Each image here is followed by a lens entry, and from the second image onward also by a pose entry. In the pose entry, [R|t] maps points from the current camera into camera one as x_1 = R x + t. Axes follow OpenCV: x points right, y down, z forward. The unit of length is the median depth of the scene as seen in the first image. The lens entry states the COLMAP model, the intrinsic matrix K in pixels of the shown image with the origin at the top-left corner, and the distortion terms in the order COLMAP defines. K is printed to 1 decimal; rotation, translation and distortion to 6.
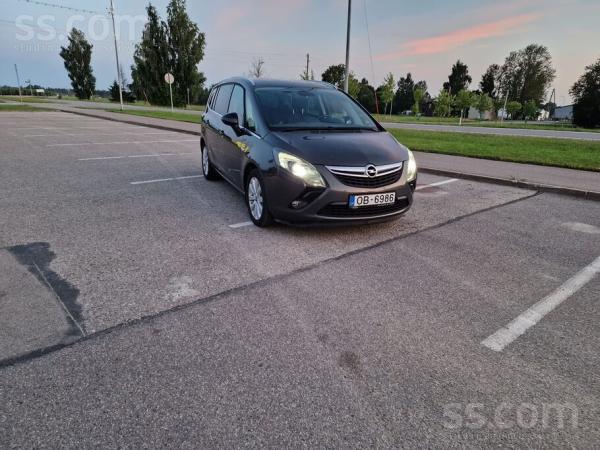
lens RADIAL K [[402.5, 0, 300.0], [0, 402.5, 225.0], [0, 0, 1]] dist [0.076733, -0.070997]
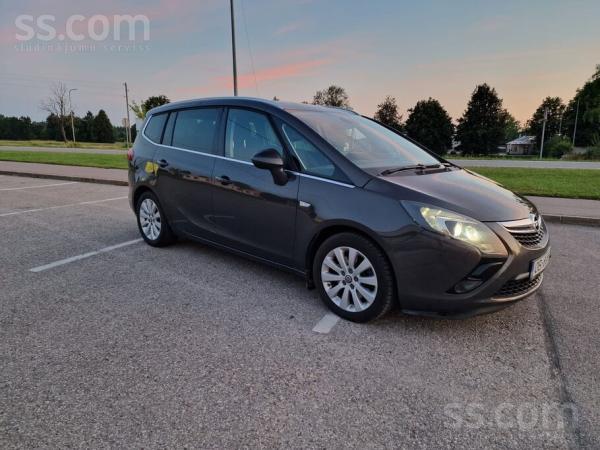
lens RADIAL K [[402.5, 0, 300.0], [0, 402.5, 225.0], [0, 0, 1]] dist [0.076733, -0.070997]
pose [[0.907500, -0.099694, 0.408051, -0.470363], [0.129596, 0.990489, -0.046227, -0.143130], [-0.399561, 0.094832, 0.911788, 0.482854]]
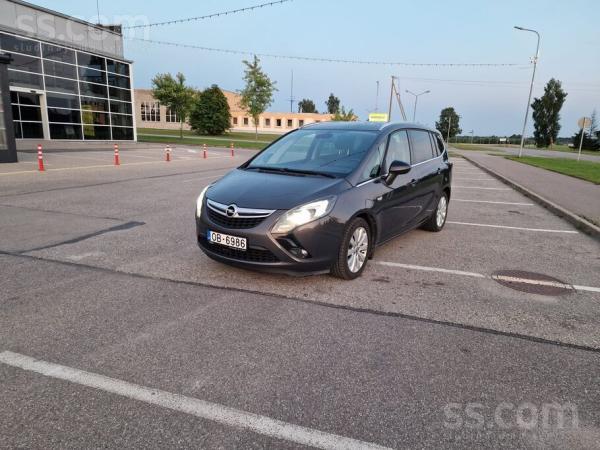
lens RADIAL K [[402.5, 0, 300.0], [0, 402.5, 225.0], [0, 0, 1]] dist [0.076733, -0.070997]
pose [[0.504449, 0.175669, -0.845382, 1.044099], [-0.268039, 0.962574, 0.040080, -0.176905], [0.820784, 0.206377, 0.532656, 0.605506]]
